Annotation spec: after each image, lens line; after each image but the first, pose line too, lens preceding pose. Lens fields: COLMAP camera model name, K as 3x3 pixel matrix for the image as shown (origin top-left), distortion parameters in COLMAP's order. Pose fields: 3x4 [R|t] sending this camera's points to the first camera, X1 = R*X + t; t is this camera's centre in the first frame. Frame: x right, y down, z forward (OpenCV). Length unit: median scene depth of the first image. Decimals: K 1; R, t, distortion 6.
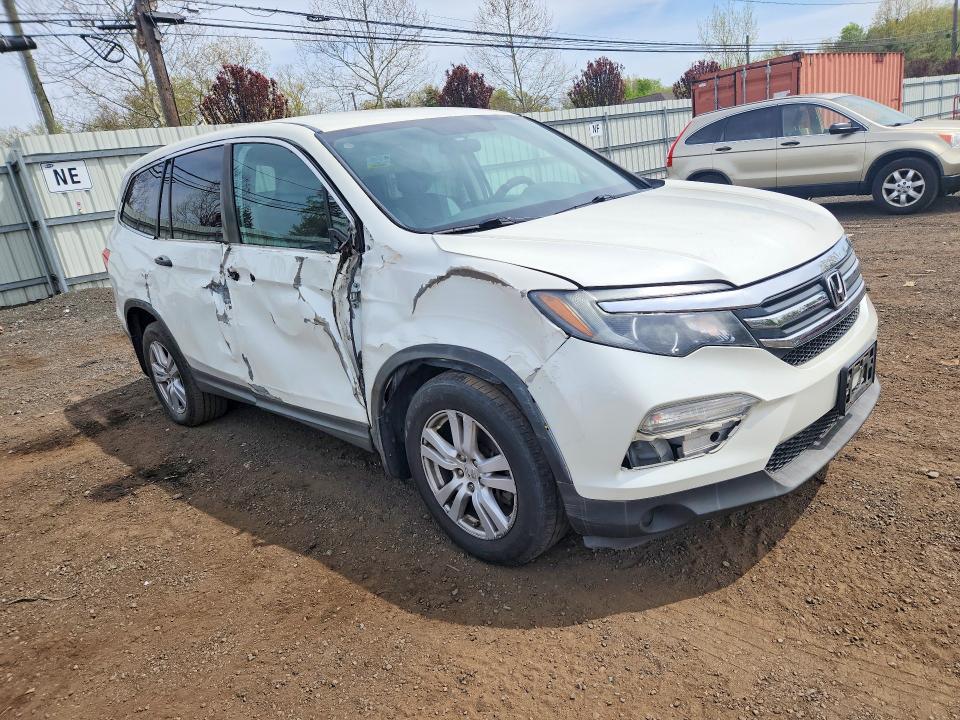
lens RADIAL K [[637.1, 0, 480.0], [0, 637.1, 360.0], [0, 0, 1]] dist [0.053301, -0.034299]
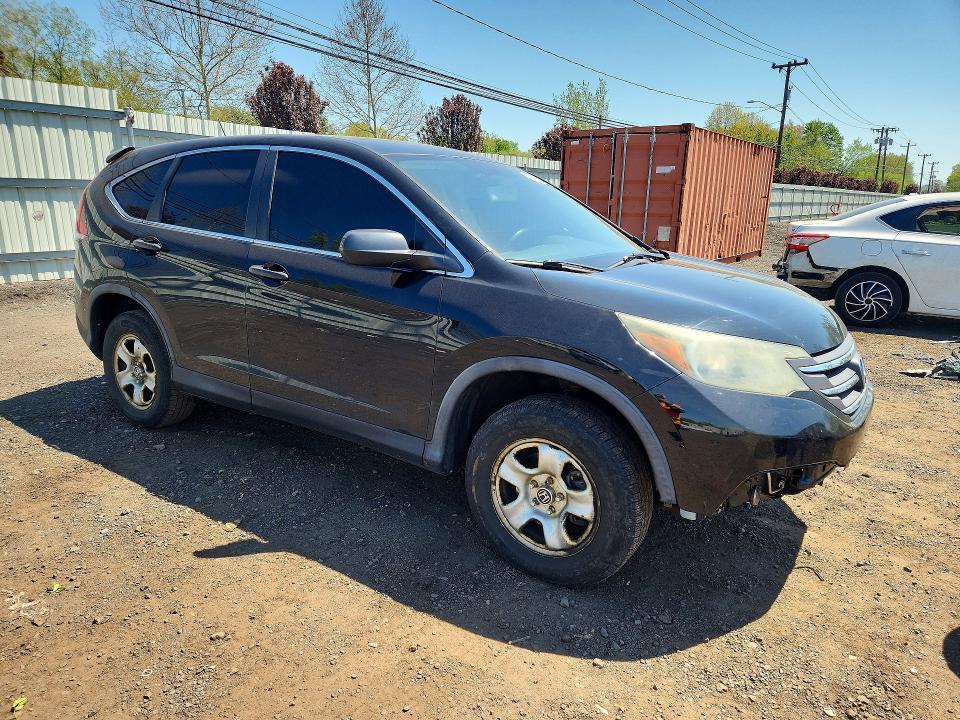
lens RADIAL K [[637.1, 0, 480.0], [0, 637.1, 360.0], [0, 0, 1]] dist [0.053301, -0.034299]
pose [[0.964922, 0.098468, 0.243372, 0.038889], [-0.083604, 0.993988, -0.070692, -0.056907], [-0.248869, 0.047865, 0.967354, 0.171883]]
